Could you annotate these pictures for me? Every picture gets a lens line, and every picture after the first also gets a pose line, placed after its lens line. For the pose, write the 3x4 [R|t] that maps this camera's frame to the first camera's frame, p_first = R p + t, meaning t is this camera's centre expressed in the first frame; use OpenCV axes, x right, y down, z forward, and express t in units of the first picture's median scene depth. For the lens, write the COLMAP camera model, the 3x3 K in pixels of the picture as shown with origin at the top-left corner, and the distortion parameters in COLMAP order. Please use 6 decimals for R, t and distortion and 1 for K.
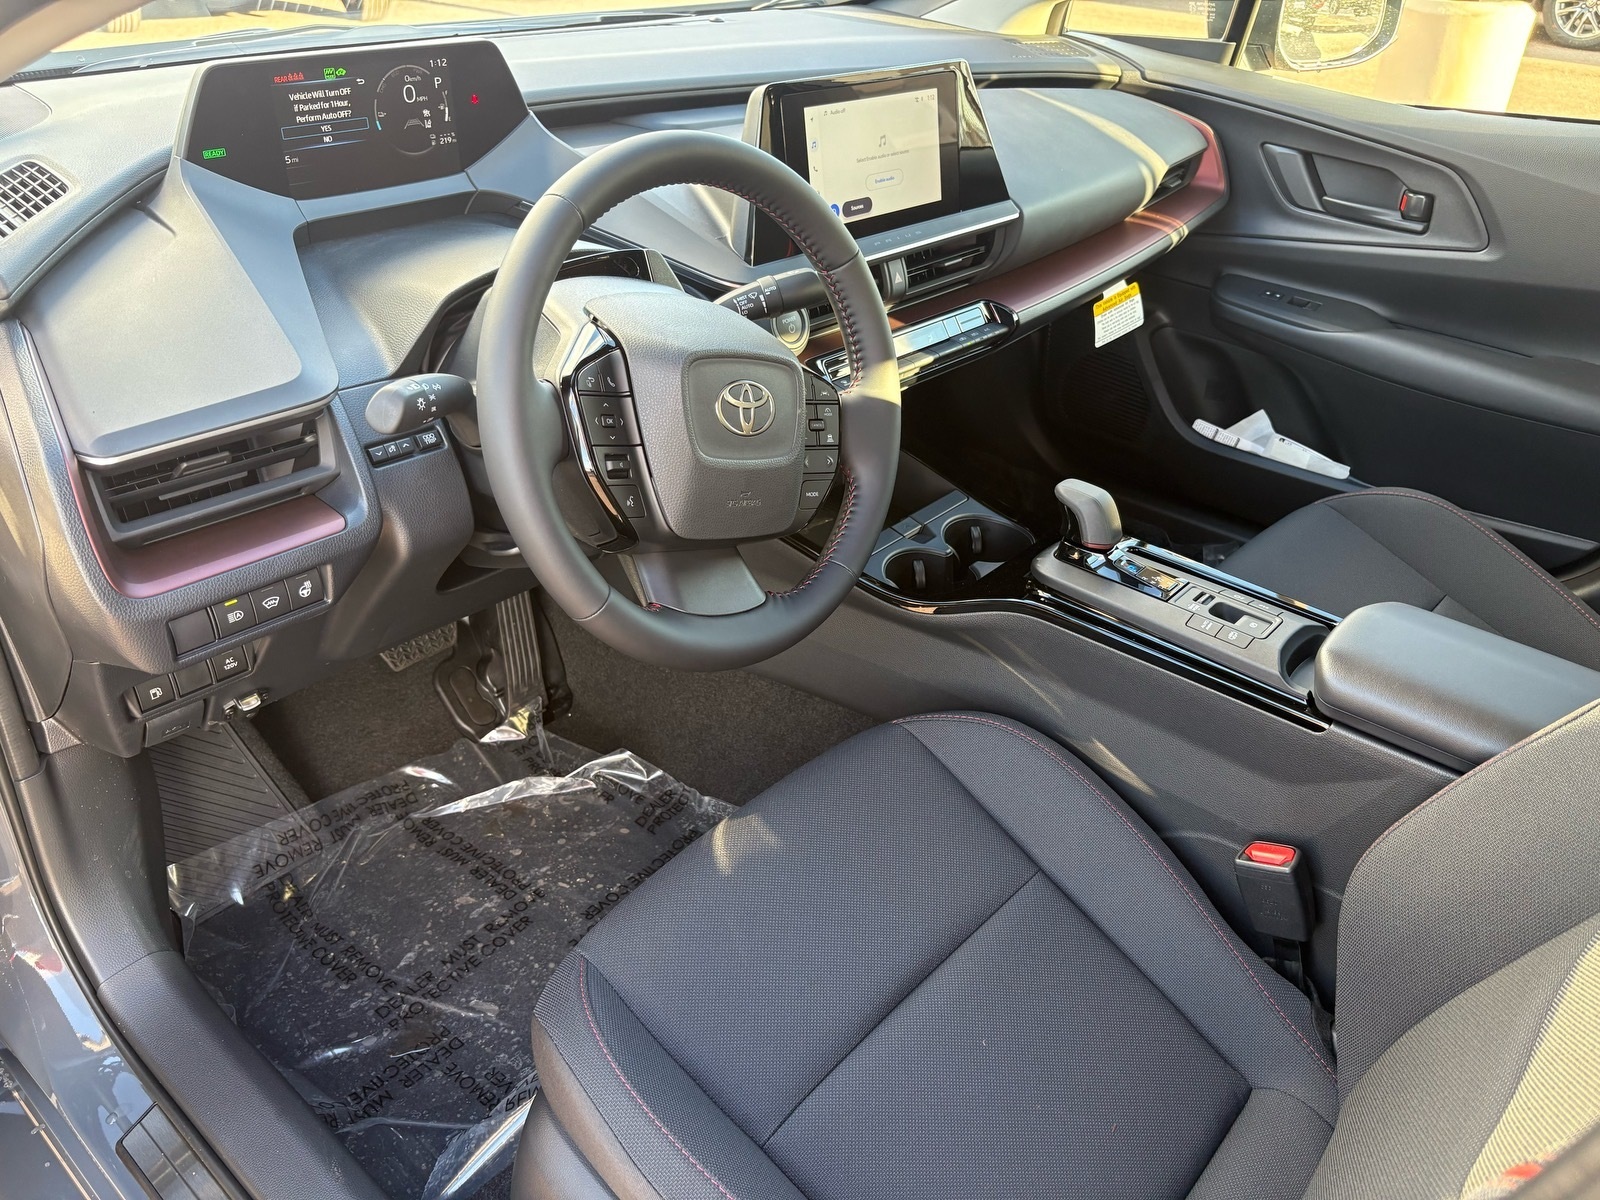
lens RADIAL K [[1314.3, 0, 757.4], [0, 1314.3, 609.2], [0, 0, 1]] dist [0.085394, -0.015874]
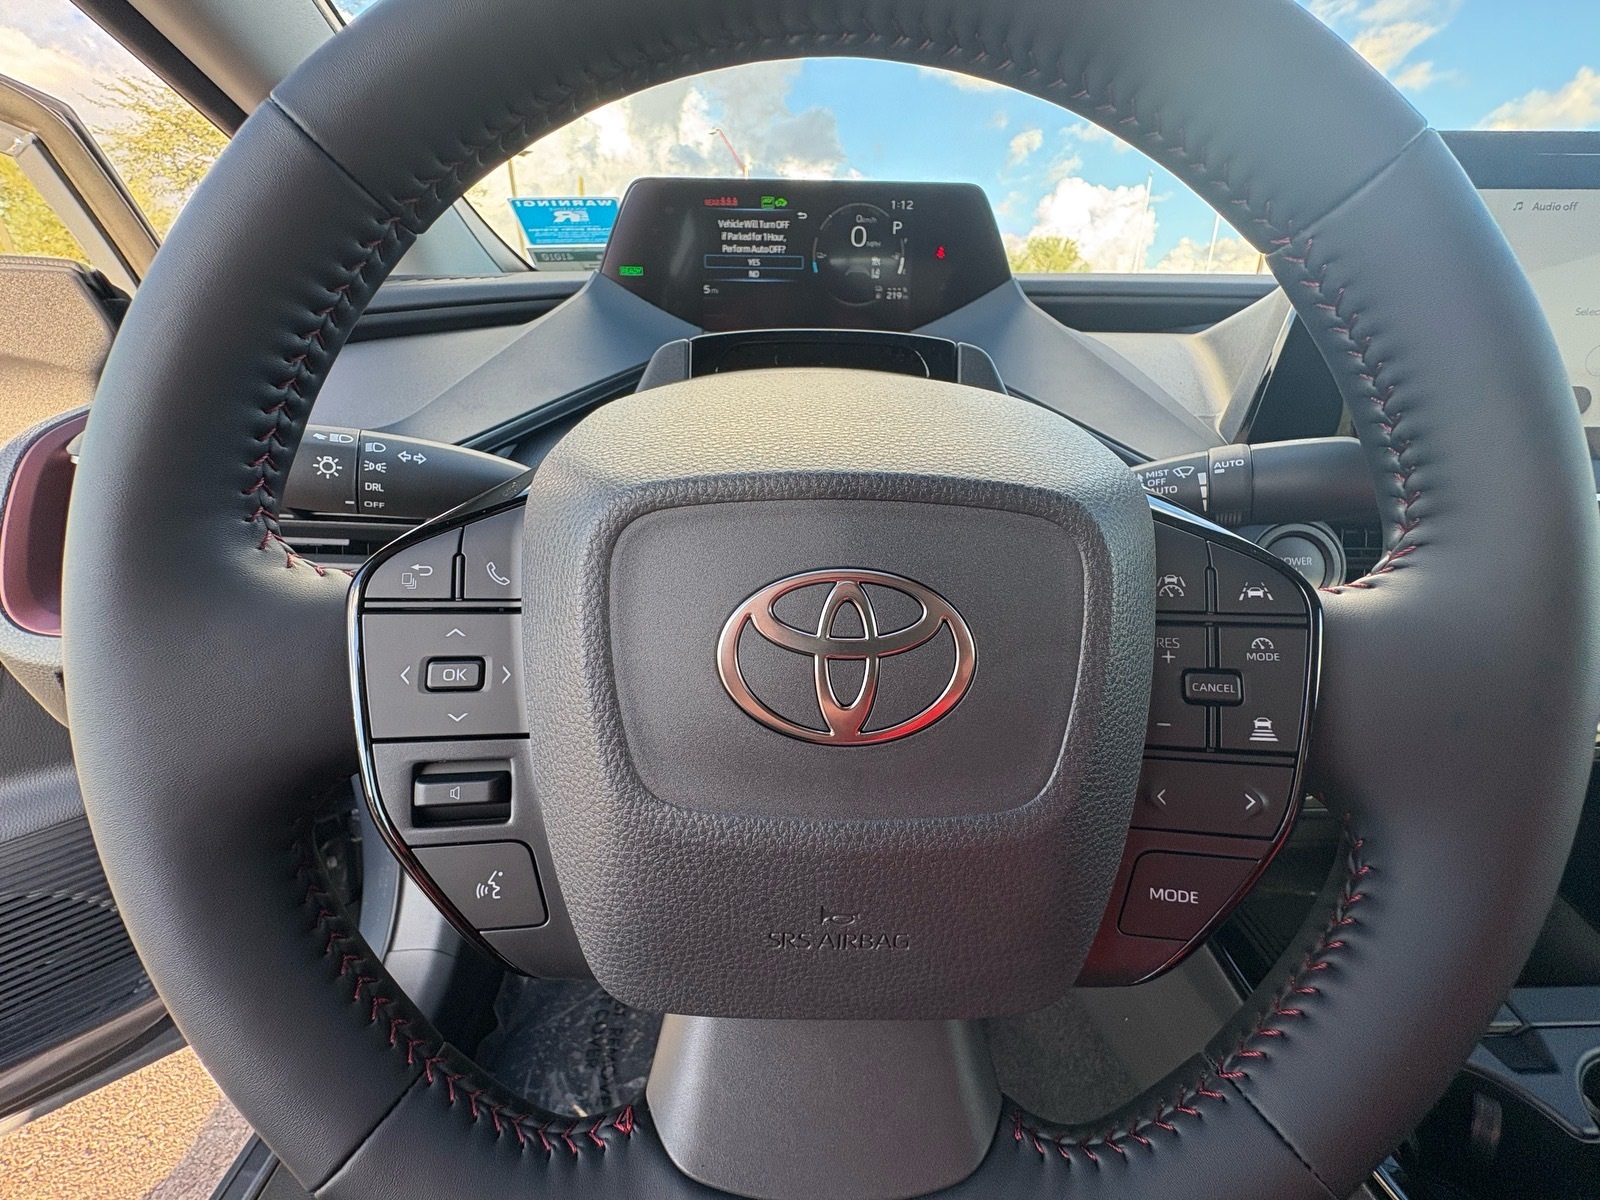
lens RADIAL K [[640.8, 0, 798.6], [0, 640.8, 604.4], [0, 0, 1]] dist [0.011199, 0.000001]
pose [[0.697827, 0.256852, -0.668629, 0.070124], [-0.365292, 0.930590, -0.023761, -0.132318], [0.616117, 0.260826, 0.743216, 0.742365]]
